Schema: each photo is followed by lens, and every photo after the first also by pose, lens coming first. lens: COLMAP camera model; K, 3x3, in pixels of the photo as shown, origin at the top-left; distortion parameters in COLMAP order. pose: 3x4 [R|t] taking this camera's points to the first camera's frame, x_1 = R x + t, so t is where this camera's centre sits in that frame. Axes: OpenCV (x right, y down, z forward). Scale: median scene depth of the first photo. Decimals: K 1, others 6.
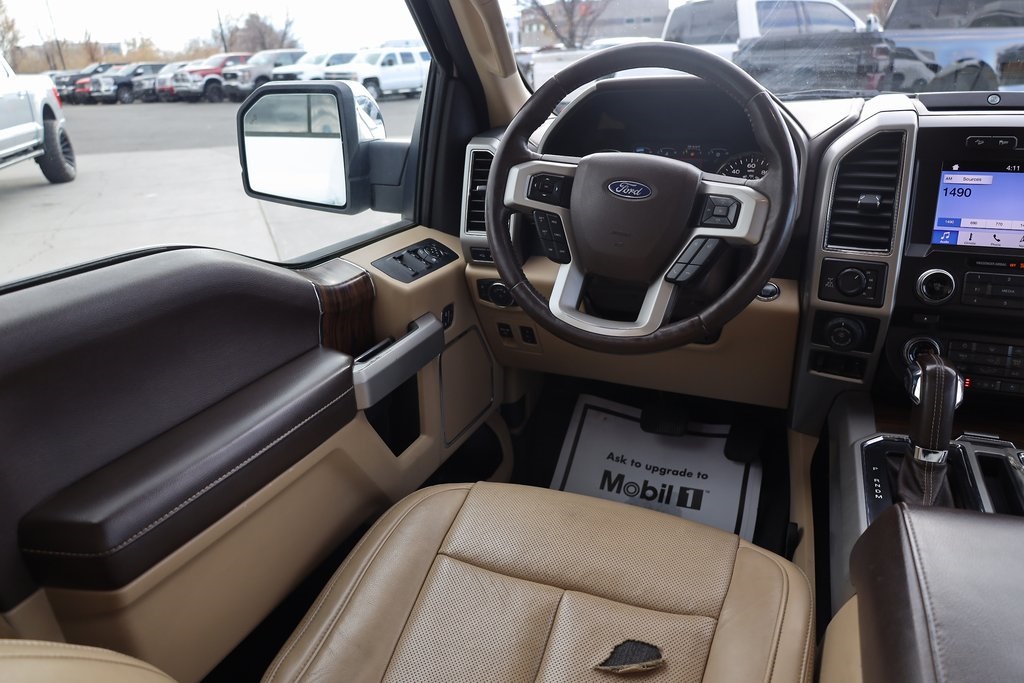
lens RADIAL K [[692.0, 0, 516.0], [0, 692.0, 341.0], [0, 0, 1]] dist [-0.009777, -0.005485]
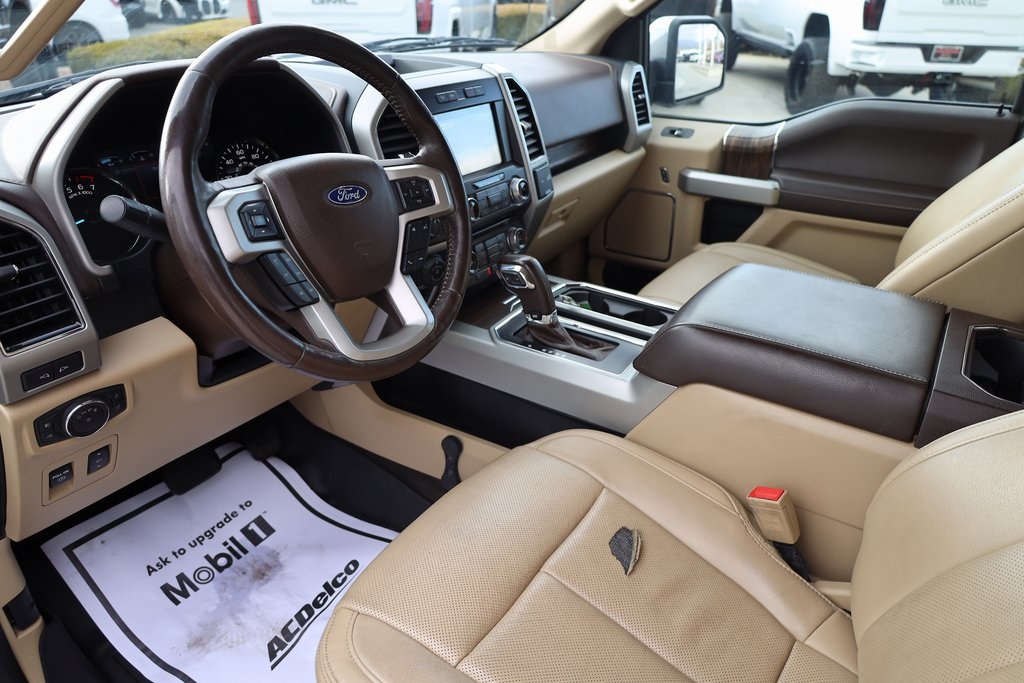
lens RADIAL K [[692.0, 0, 516.0], [0, 692.0, 341.0], [0, 0, 1]] dist [-0.009777, -0.005485]
pose [[0.158999, -0.414298, 0.896146, -0.621630], [0.357391, 0.870285, 0.338932, -0.267960], [-0.920321, 0.266385, 0.286441, 0.596397]]
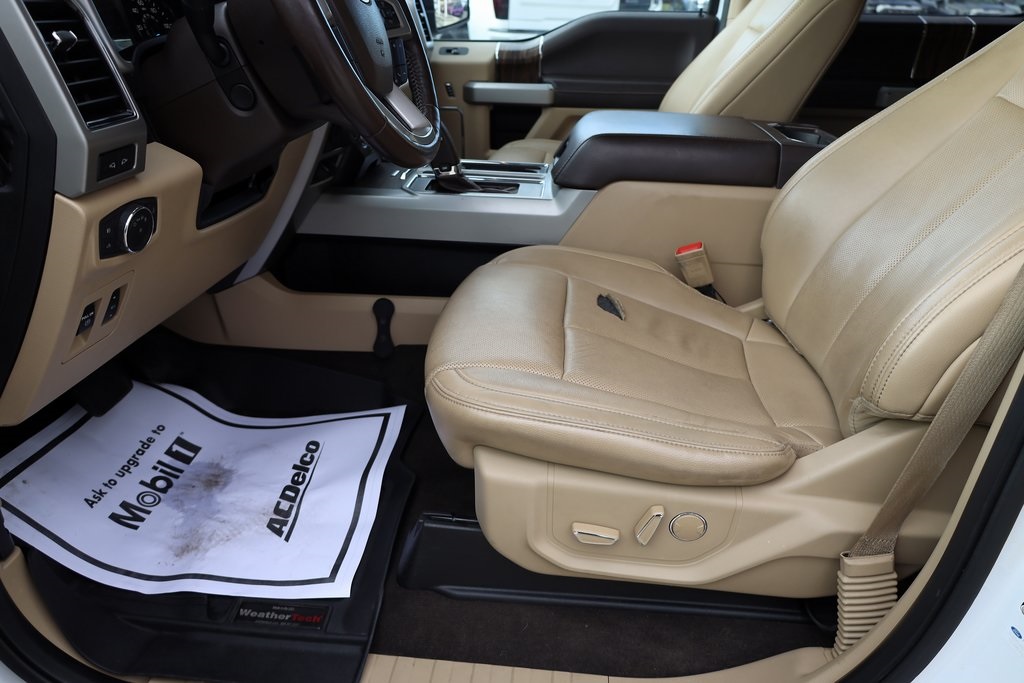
lens RADIAL K [[690.4, 0, 517.6], [0, 690.4, 343.2], [0, 0, 1]] dist [-0.028980, 0.004554]
pose [[-0.330504, -0.391630, 0.858716, -0.825439], [0.341848, 0.798393, 0.495690, -0.220253], [-0.879720, 0.457378, -0.129994, 1.116837]]
